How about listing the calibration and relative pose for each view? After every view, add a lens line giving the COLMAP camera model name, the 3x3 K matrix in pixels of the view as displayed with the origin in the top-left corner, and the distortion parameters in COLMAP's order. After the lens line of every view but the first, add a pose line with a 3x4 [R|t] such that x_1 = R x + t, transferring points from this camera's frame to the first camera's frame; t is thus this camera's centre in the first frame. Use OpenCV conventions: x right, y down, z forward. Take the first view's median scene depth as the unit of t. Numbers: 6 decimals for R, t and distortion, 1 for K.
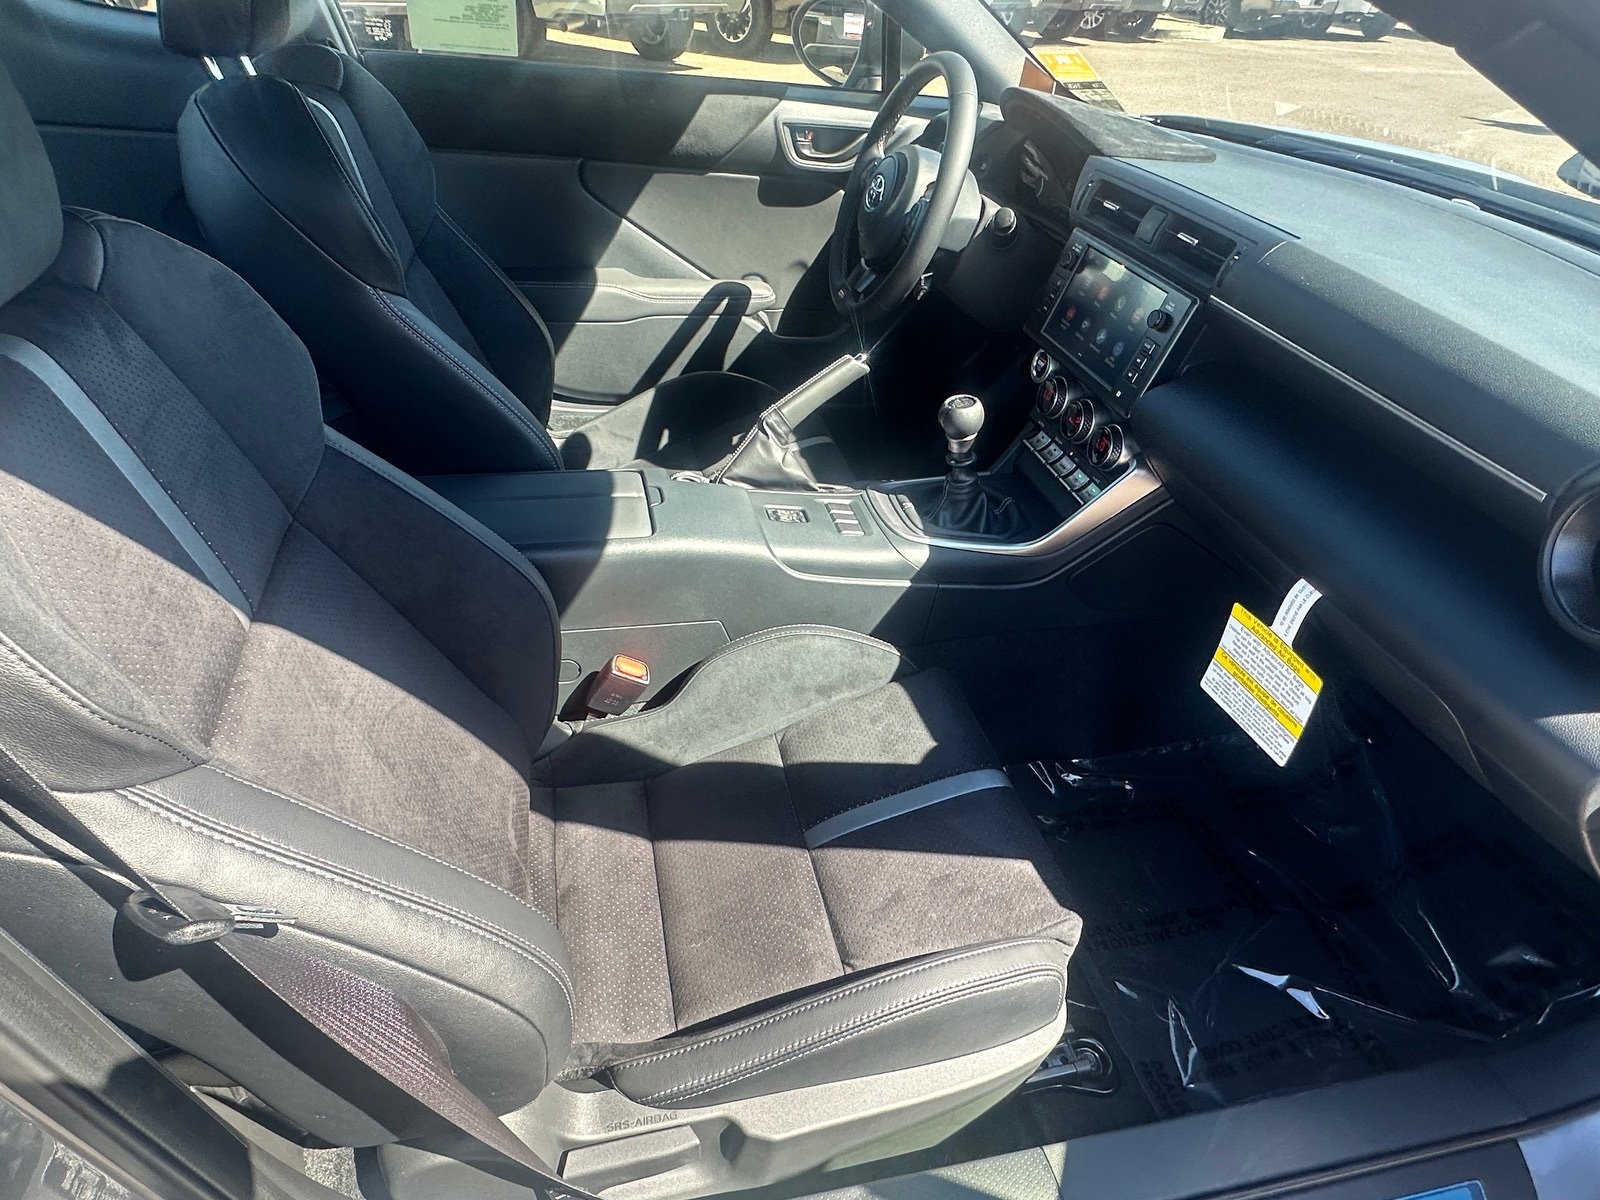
lens RADIAL K [[959.8, 0, 800.0], [0, 959.8, 600.0], [0, 0, 1]] dist [0.005152, -0.000769]
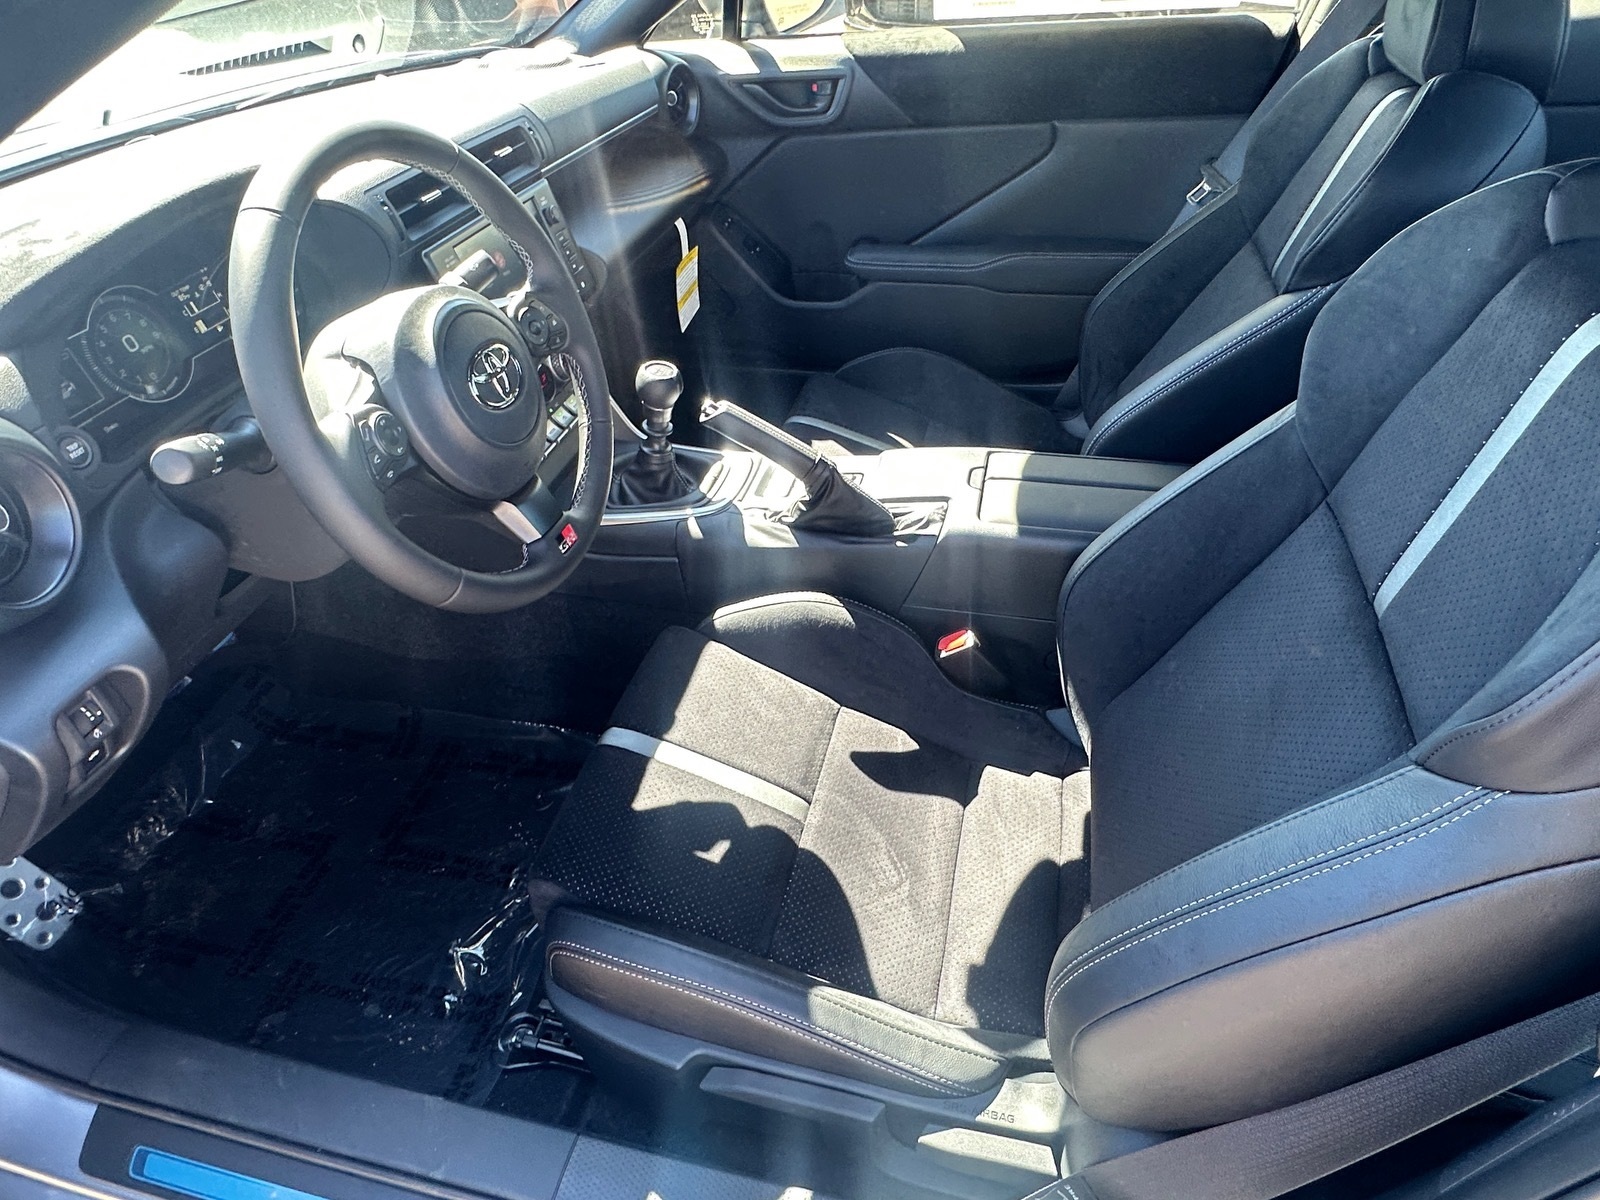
lens RADIAL K [[944.9, 0, 785.8], [0, 944.9, 632.2], [0, 0, 1]] dist [-0.018811, 0.012696]
pose [[-0.889127, -0.310897, 0.335851, -0.334073], [0.251528, 0.281120, 0.926124, -0.946593], [-0.382344, 0.907918, -0.171752, 1.313040]]
